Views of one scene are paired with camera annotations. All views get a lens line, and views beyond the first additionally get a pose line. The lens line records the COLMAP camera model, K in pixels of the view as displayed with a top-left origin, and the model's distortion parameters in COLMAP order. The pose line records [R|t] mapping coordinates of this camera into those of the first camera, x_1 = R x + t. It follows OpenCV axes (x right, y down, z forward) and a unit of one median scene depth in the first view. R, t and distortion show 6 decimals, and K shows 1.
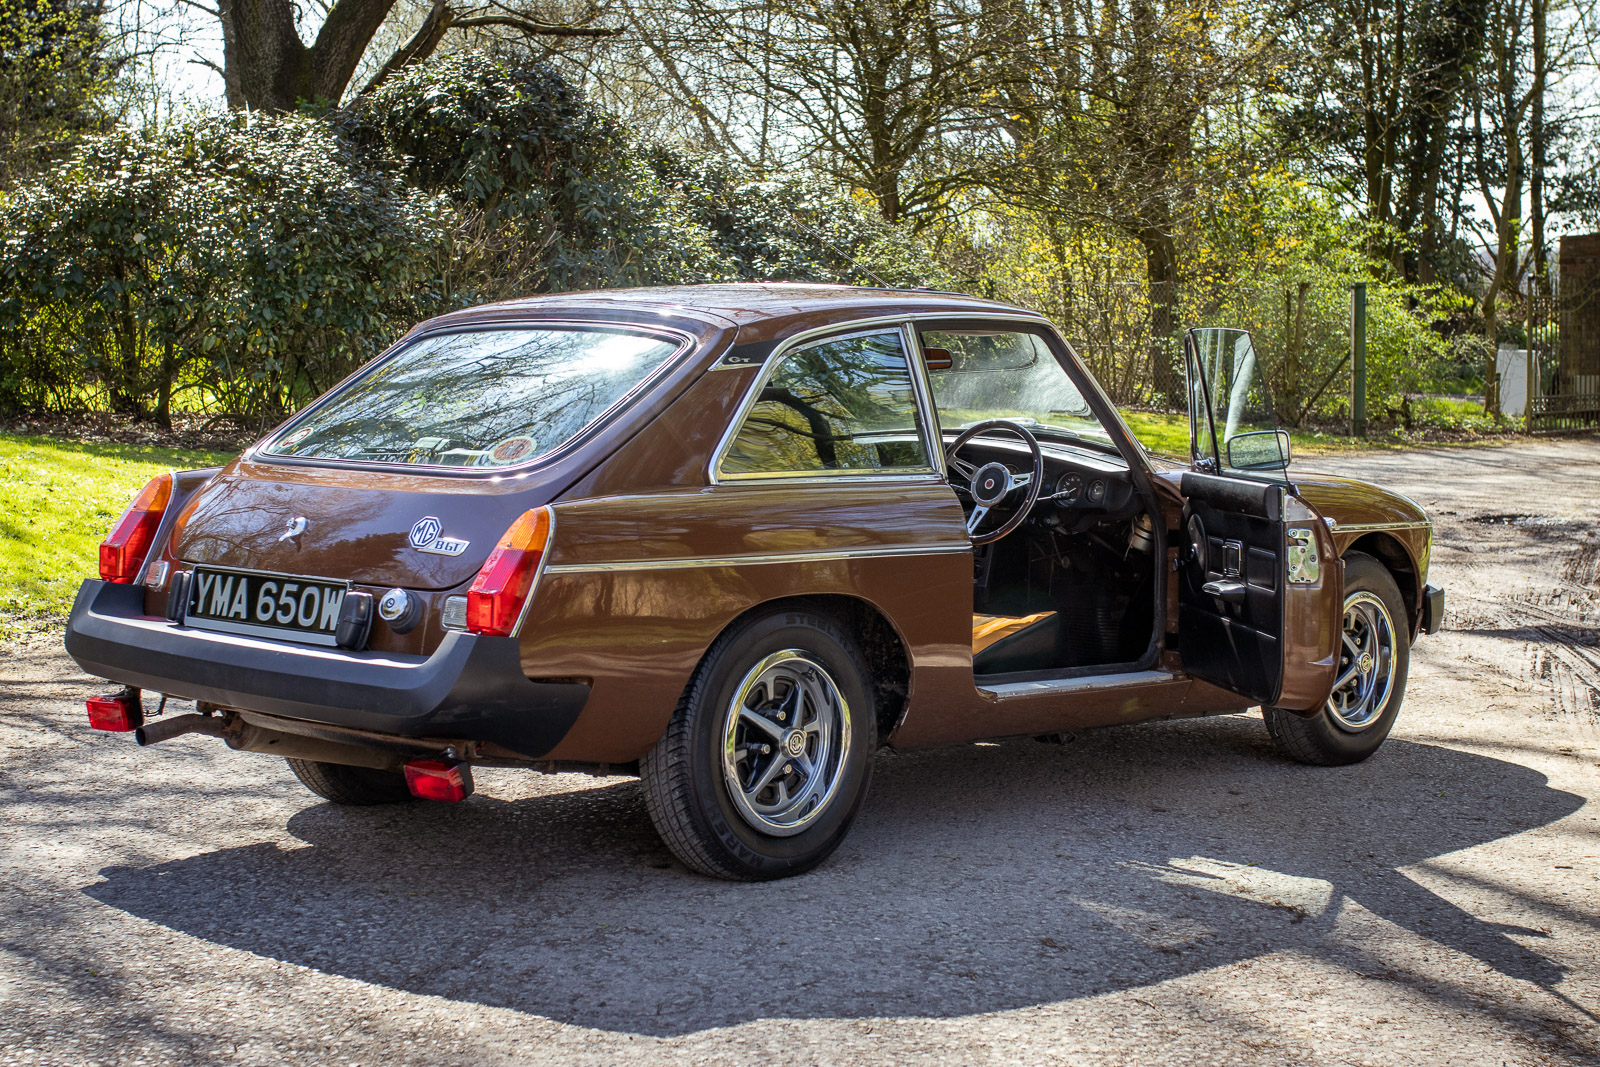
lens RADIAL K [[2509.3, 0, 800.0], [0, 2509.3, 533.5], [0, 0, 1]] dist [0.006540, 0.034171]
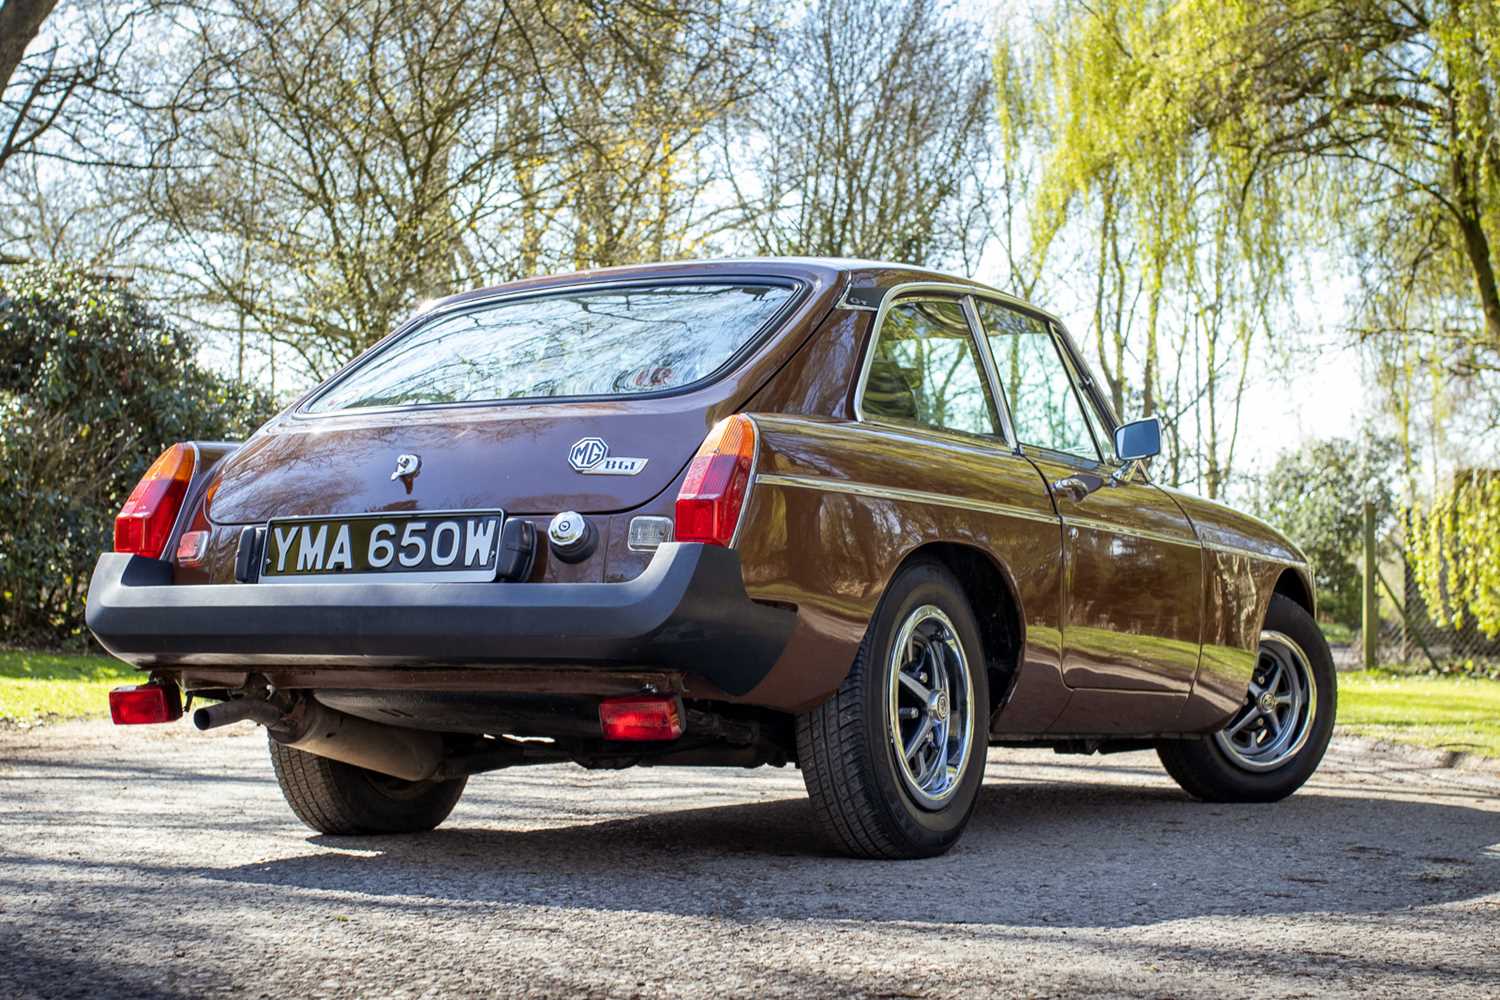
lens RADIAL K [[2376.3, 0, 750.0], [0, 2376.3, 500.0], [0, 0, 1]] dist [-0.035181, -0.117414]
pose [[0.974941, -0.001013, 0.222463, -0.269216], [0.029809, 0.991567, -0.126120, 0.118554], [-0.220459, 0.129591, 0.966749, 0.169496]]
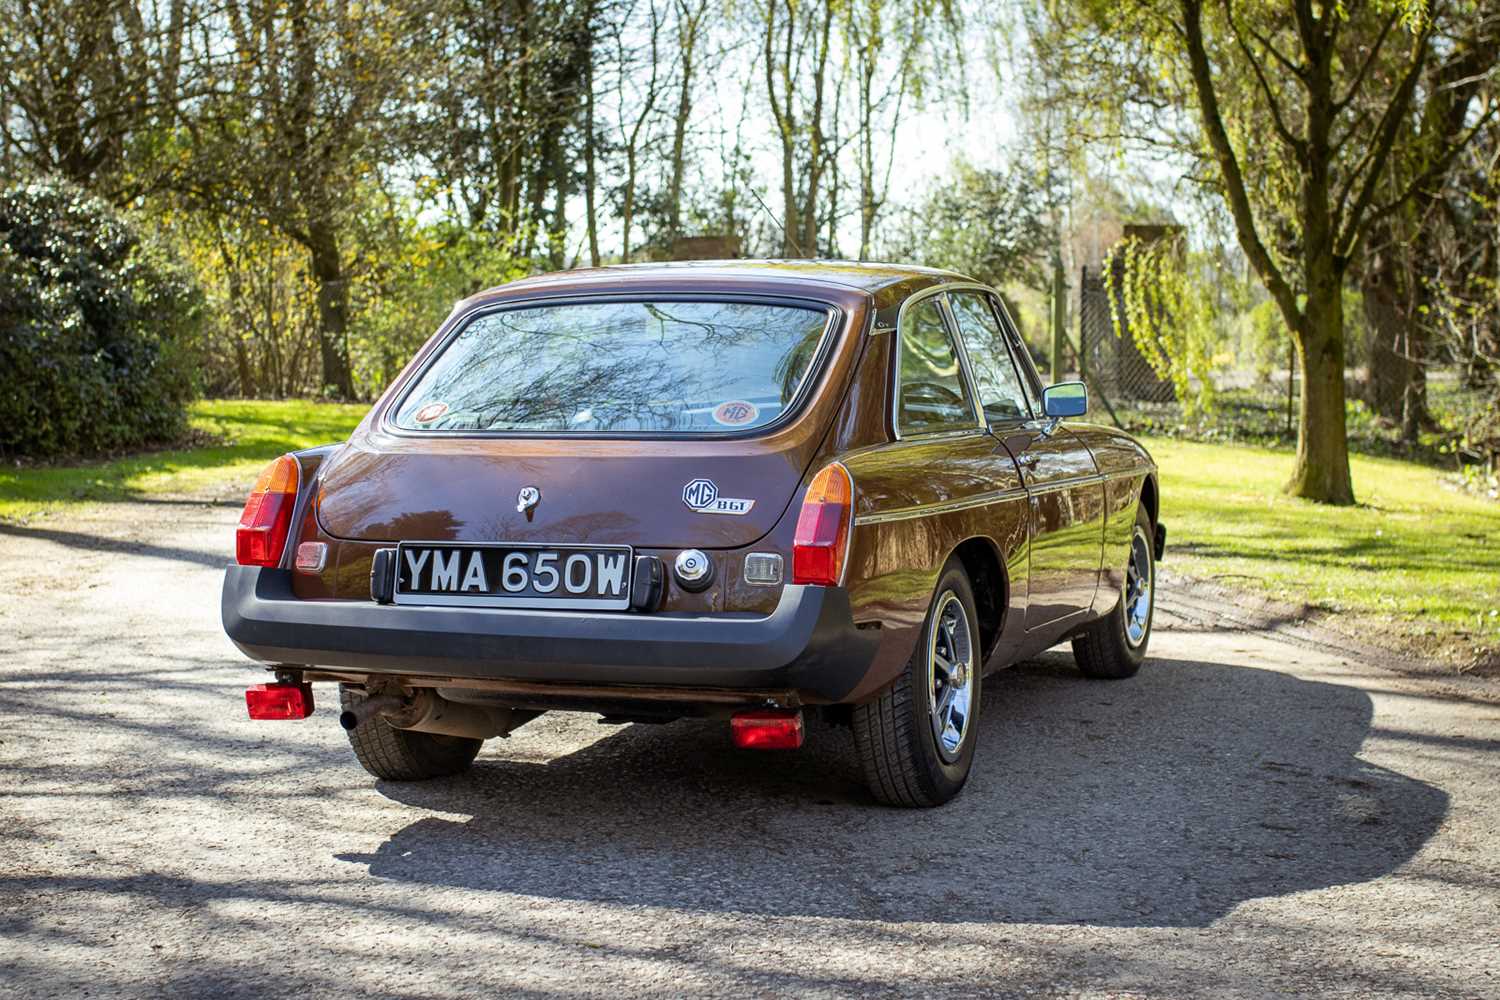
lens RADIAL K [[2376.3, 0, 750.0], [0, 2376.3, 500.0], [0, 0, 1]] dist [-0.035181, -0.117414]
pose [[0.929530, -0.045495, 0.365928, -0.467325], [0.048367, 0.998829, 0.001320, 0.001590], [-0.365560, 0.016472, 0.930642, 0.082317]]
